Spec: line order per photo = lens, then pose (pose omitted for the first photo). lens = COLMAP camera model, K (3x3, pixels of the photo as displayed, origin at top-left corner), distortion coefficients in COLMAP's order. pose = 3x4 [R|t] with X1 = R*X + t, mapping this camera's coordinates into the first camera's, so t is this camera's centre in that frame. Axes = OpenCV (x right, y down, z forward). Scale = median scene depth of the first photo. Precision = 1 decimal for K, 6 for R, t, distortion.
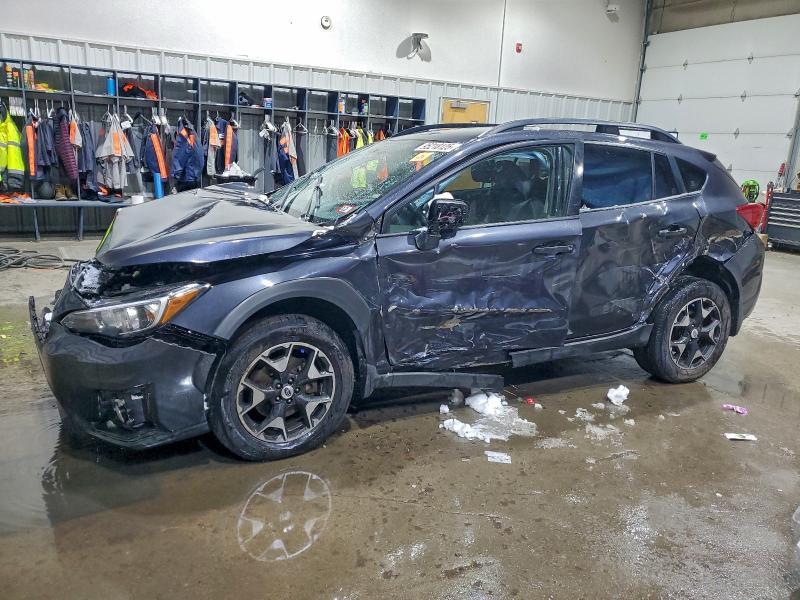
lens RADIAL K [[641.1, 0, 399.6], [0, 641.1, 292.4], [0, 0, 1]] dist [0.034428, -0.004265]
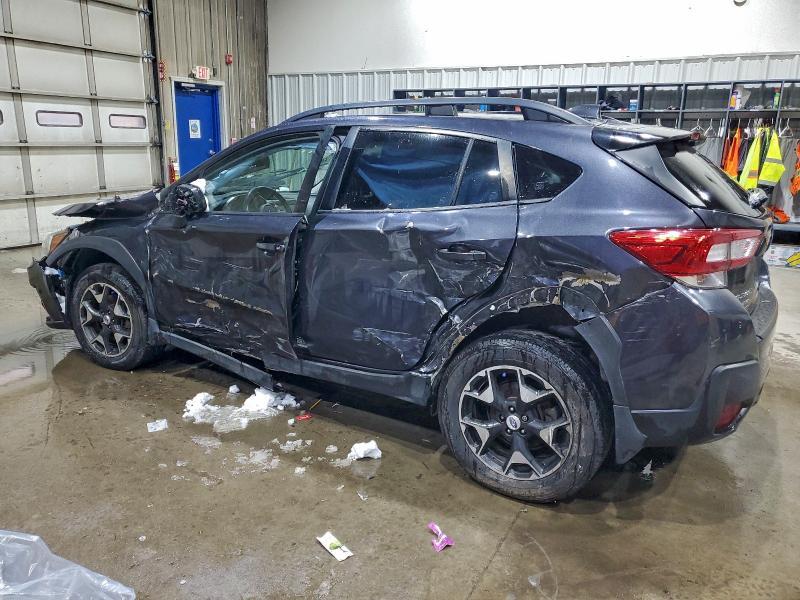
lens RADIAL K [[657.8, 0, 400.0], [0, 657.8, 300.0], [0, 0, 1]] dist [0.012599, 0.002942]
pose [[0.496664, 0.169246, -0.851282, 0.943631], [-0.189517, 0.978284, 0.083925, -0.087581], [0.846999, 0.119650, 0.517954, 0.566607]]
